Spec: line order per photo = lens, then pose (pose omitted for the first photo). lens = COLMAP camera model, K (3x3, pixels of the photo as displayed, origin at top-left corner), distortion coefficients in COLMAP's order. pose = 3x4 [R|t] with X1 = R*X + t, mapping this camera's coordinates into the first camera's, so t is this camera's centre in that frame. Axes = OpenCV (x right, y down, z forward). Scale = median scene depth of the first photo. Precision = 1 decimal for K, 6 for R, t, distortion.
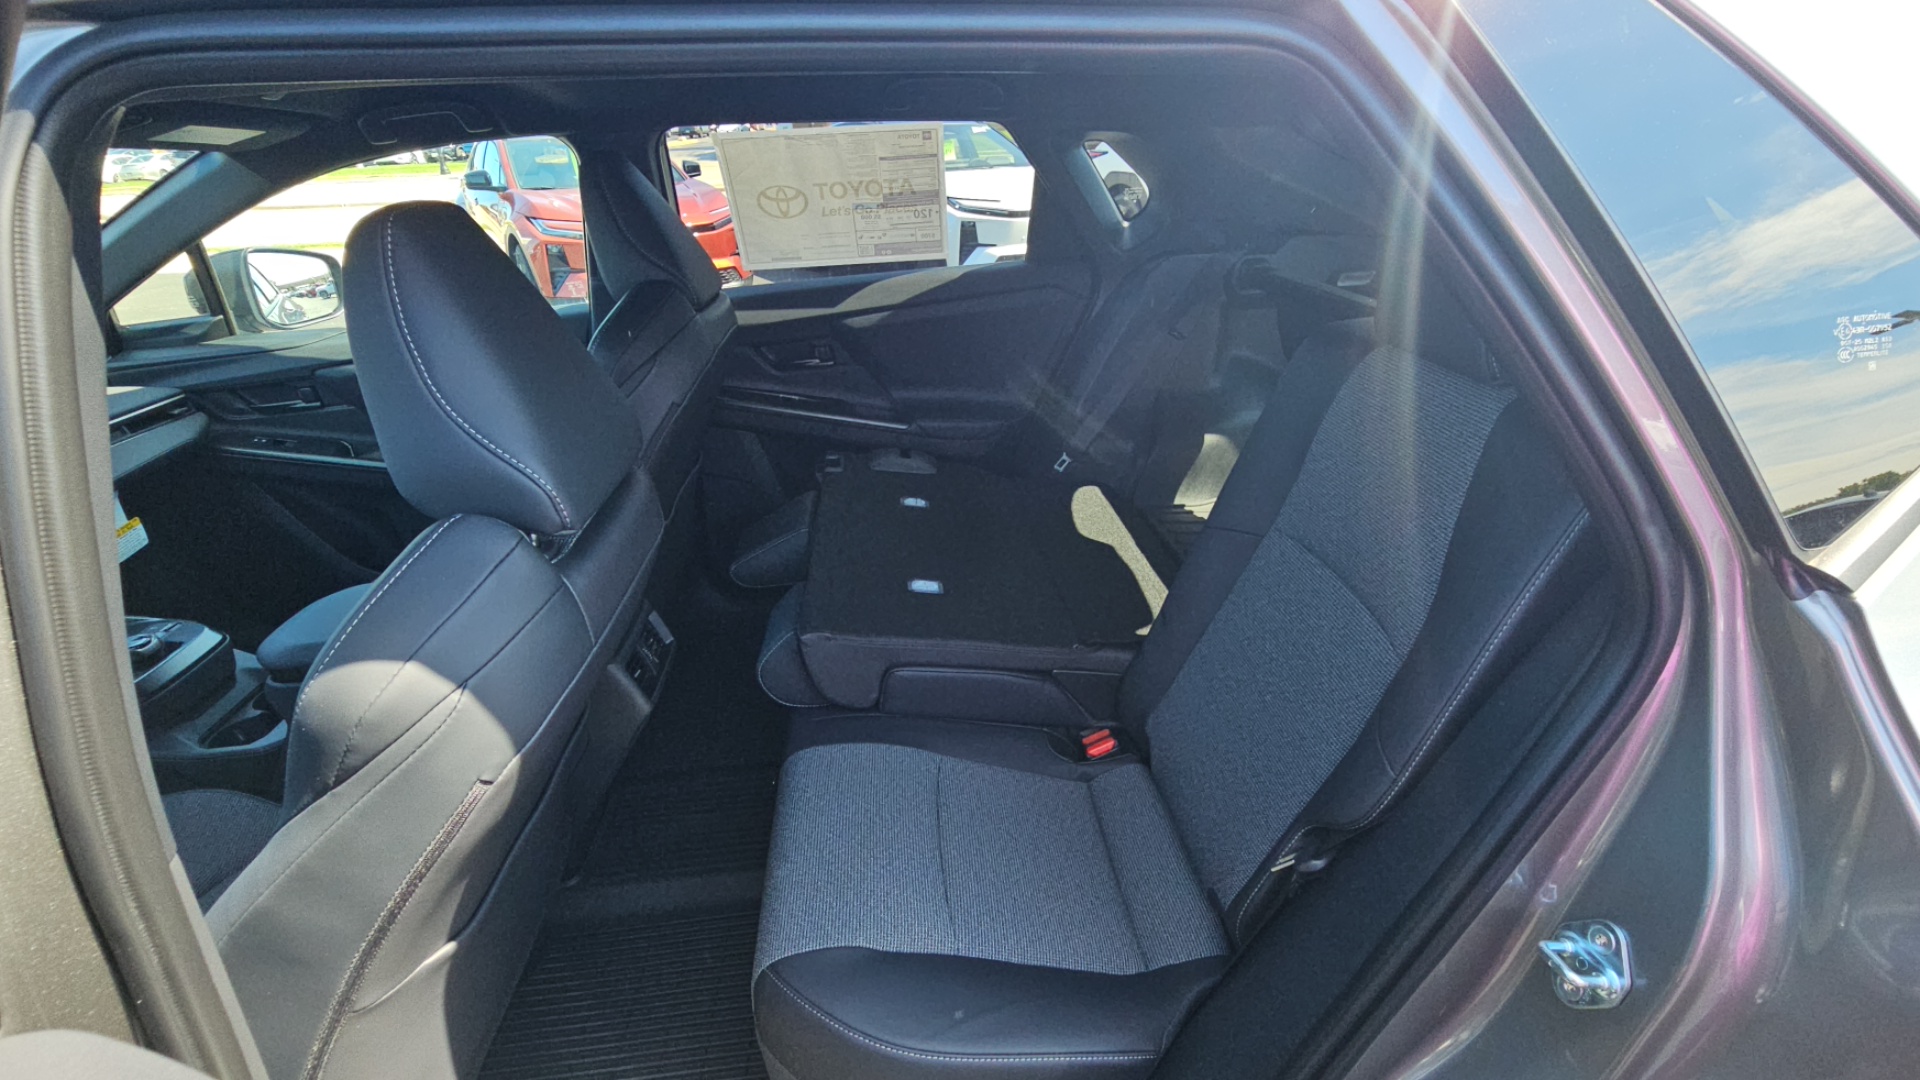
lens RADIAL K [[860.0, 0, 984.8], [0, 860.0, 541.2], [0, 0, 1]] dist [0.009007, -0.007262]
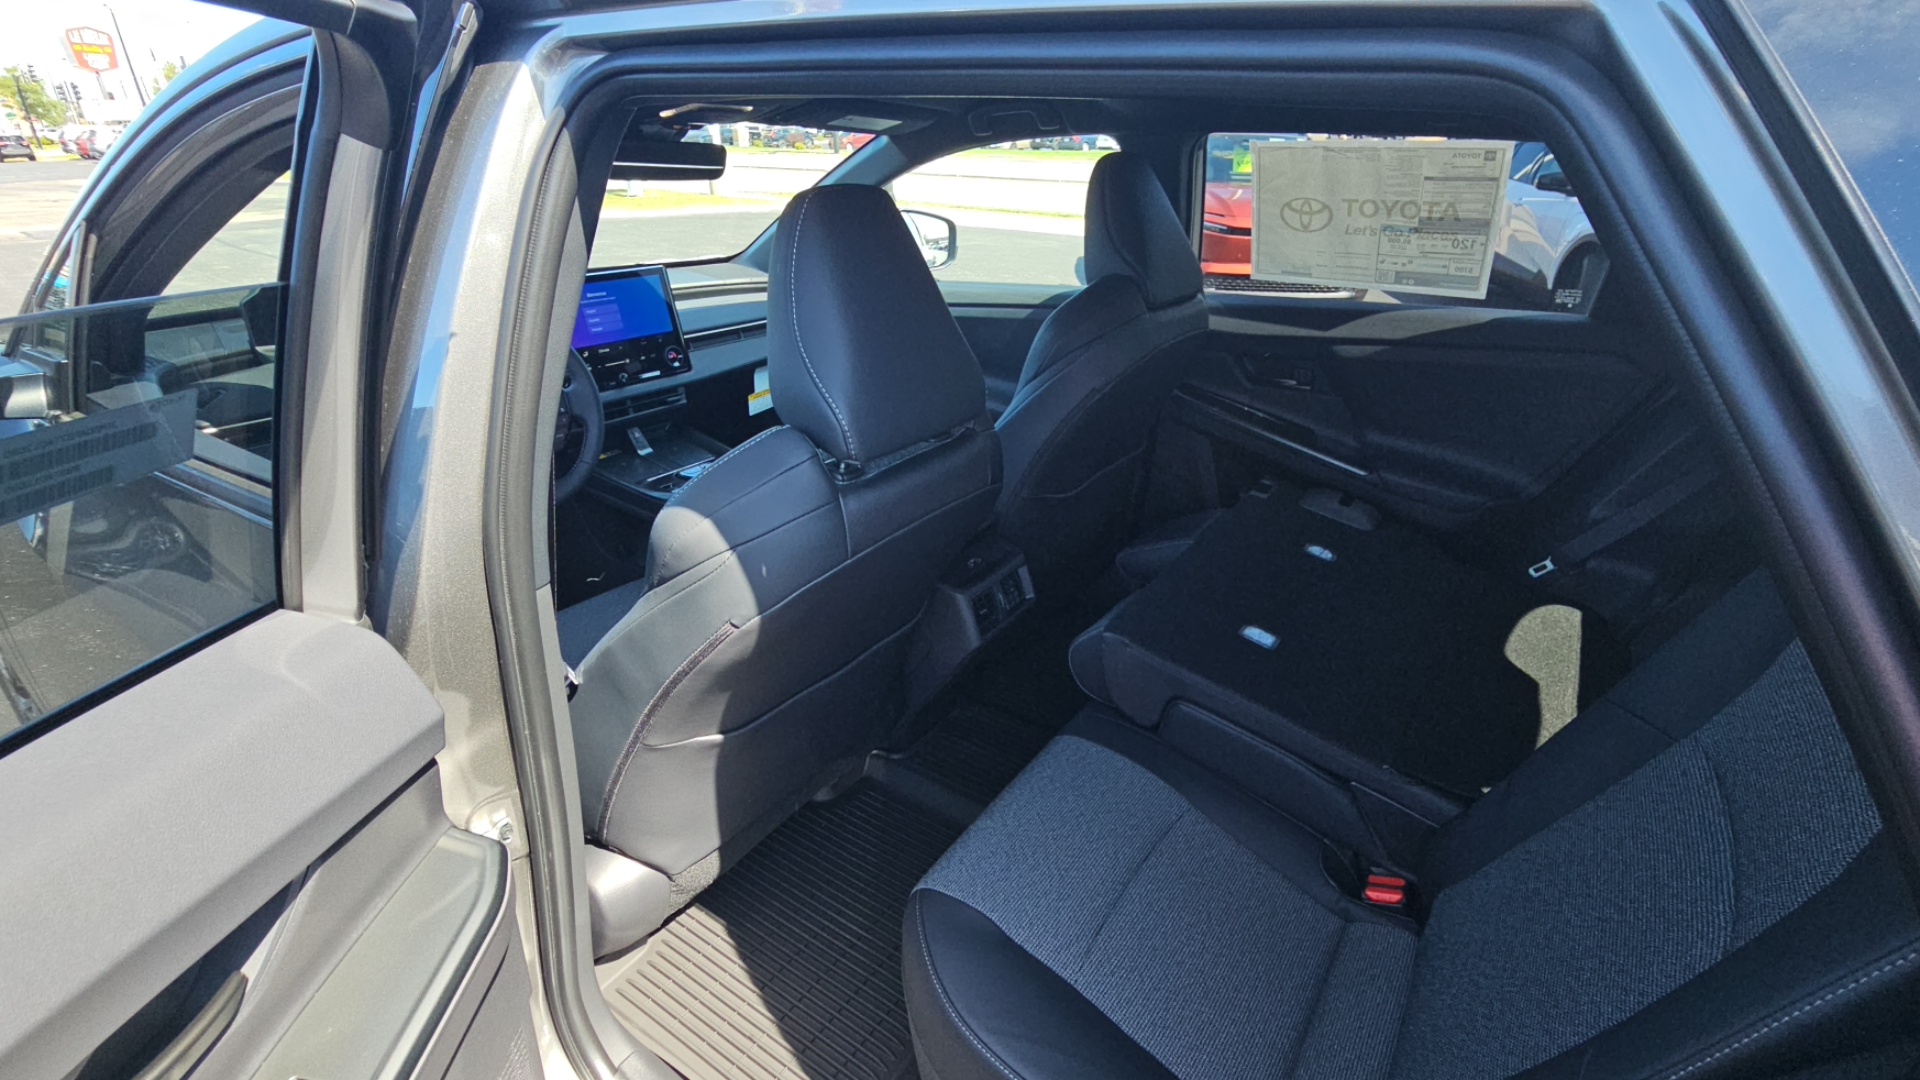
lens RADIAL K [[860.0, 0, 985.7], [0, 860.0, 543.3], [0, 0, 1]] dist [0.009007, -0.007262]
pose [[0.763864, 0.316319, -0.562542, 0.153449], [-0.315255, 0.943463, 0.102434, -0.034835], [0.563139, 0.099099, 0.820398, 0.047341]]
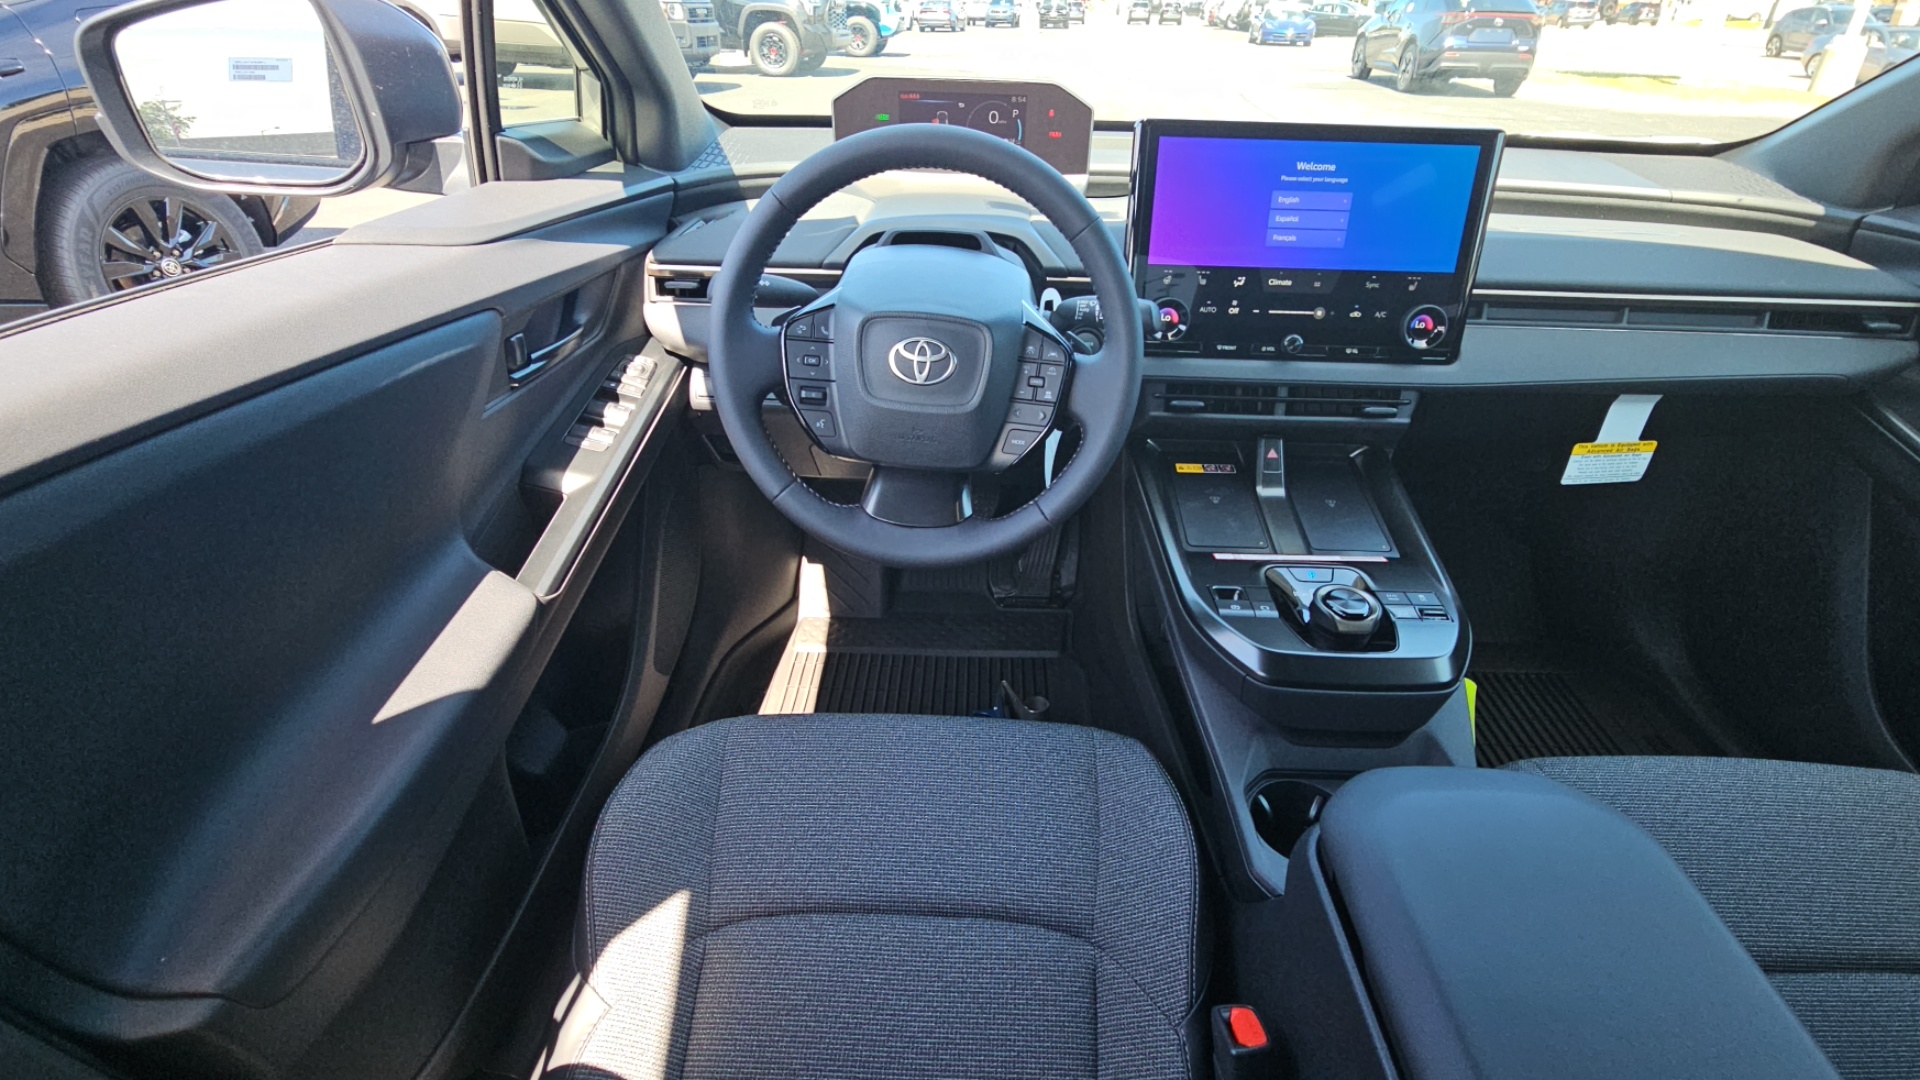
lens RADIAL K [[860.0, 0, 976.2], [0, 860.0, 540.1], [0, 0, 1]] dist [0.009007, -0.007262]
pose [[-0.129944, 0.558466, -0.819286, -0.316336], [-0.440848, 0.707585, 0.552247, -0.098978], [0.888126, 0.432942, 0.154252, 0.440211]]
